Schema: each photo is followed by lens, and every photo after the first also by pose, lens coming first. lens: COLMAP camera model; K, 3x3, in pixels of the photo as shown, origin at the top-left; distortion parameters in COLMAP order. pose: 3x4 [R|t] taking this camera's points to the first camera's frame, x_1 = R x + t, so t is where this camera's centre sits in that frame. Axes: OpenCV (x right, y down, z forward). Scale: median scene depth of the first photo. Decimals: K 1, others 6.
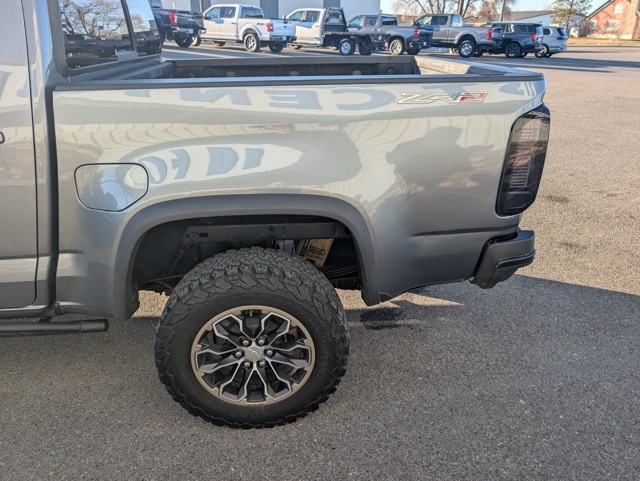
lens RADIAL K [[460.9, 0, 319.5], [0, 460.9, 232.0], [0, 0, 1]] dist [0.021583, -0.021138]
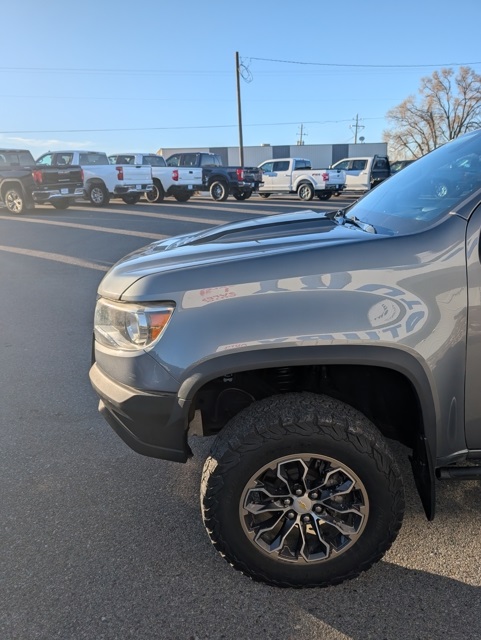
lens RADIAL K [[460.9, 0, 236.8], [0, 460.9, 318.6], [0, 0, 1]] dist [0.021583, -0.021138]
pose [[0.991256, -0.021298, -0.130226, -0.171095], [0.004993, 0.992236, -0.124271, 0.003369], [0.131861, 0.122534, 0.983666, -0.013344]]
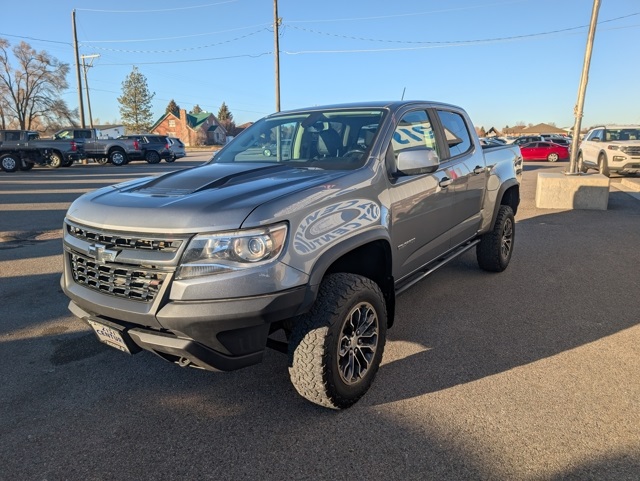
lens RADIAL K [[461.5, 0, 320.5], [0, 461.5, 242.3], [0, 0, 1]] dist [0.012710, -0.004618]
pose [[0.648665, -0.191602, 0.736562, -0.266549], [0.332141, 0.942035, -0.047453, 0.003205], [-0.684775, 0.275424, 0.674704, -0.013946]]
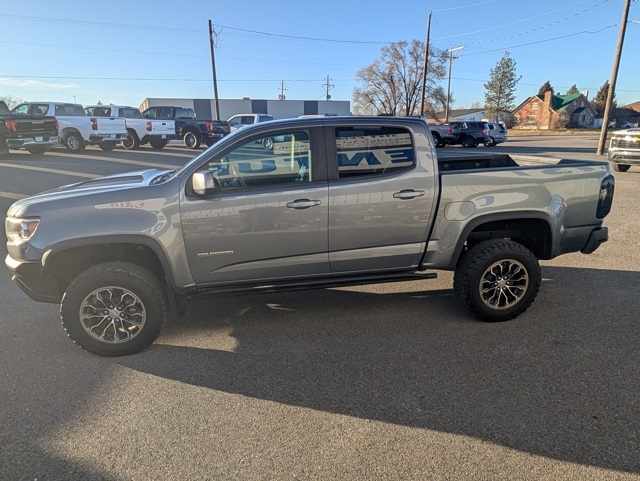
lens RADIAL K [[422.8, 0, 319.9], [0, 422.8, 246.6], [0, 0, 1]] dist [-0.008075, 0.004000]
pose [[0.996220, -0.049702, 0.071240, -0.103943], [0.059016, 0.989053, -0.135248, 0.027365], [-0.063738, 0.138941, 0.988247, -0.091226]]
